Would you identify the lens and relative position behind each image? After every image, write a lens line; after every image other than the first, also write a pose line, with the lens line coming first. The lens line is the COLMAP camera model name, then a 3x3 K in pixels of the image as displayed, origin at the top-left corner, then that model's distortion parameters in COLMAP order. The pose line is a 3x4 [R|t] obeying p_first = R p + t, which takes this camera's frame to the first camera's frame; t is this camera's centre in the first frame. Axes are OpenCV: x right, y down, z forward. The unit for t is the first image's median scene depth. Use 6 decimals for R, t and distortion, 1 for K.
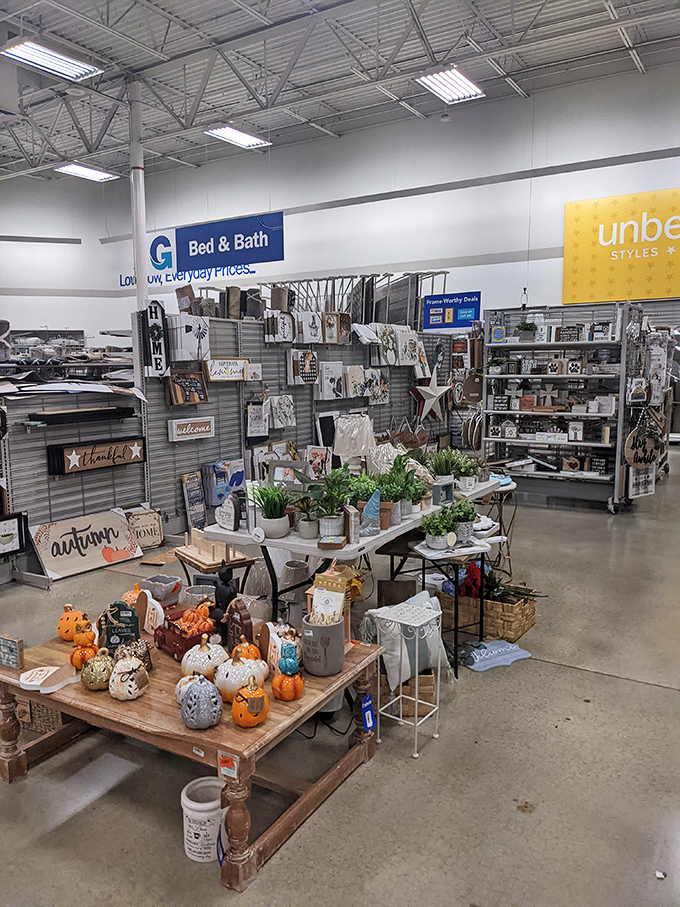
lens RADIAL K [[684.2, 0, 330.5], [0, 684.2, 455.5], [0, 0, 1]] dist [0.020153, 0.009928]
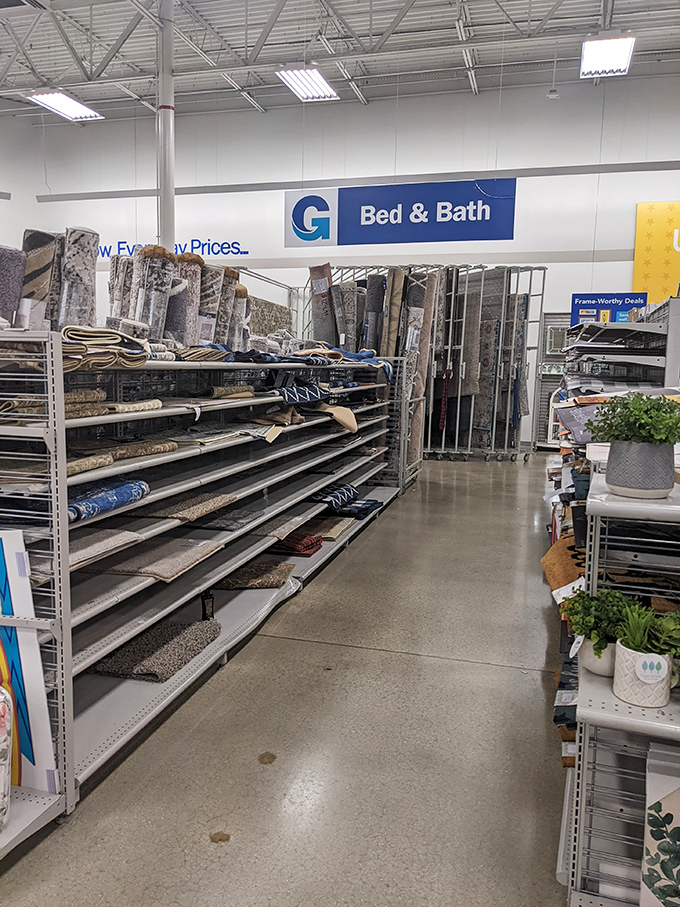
lens RADIAL K [[684.2, 0, 342.8], [0, 684.2, 449.0], [0, 0, 1]] dist [0.020153, 0.009928]
pose [[0.966154, -0.001196, 0.257962, -0.414330], [0.001208, 0.999999, 0.000112, -0.042236], [-0.257962, 0.000204, 0.966155, 0.266157]]
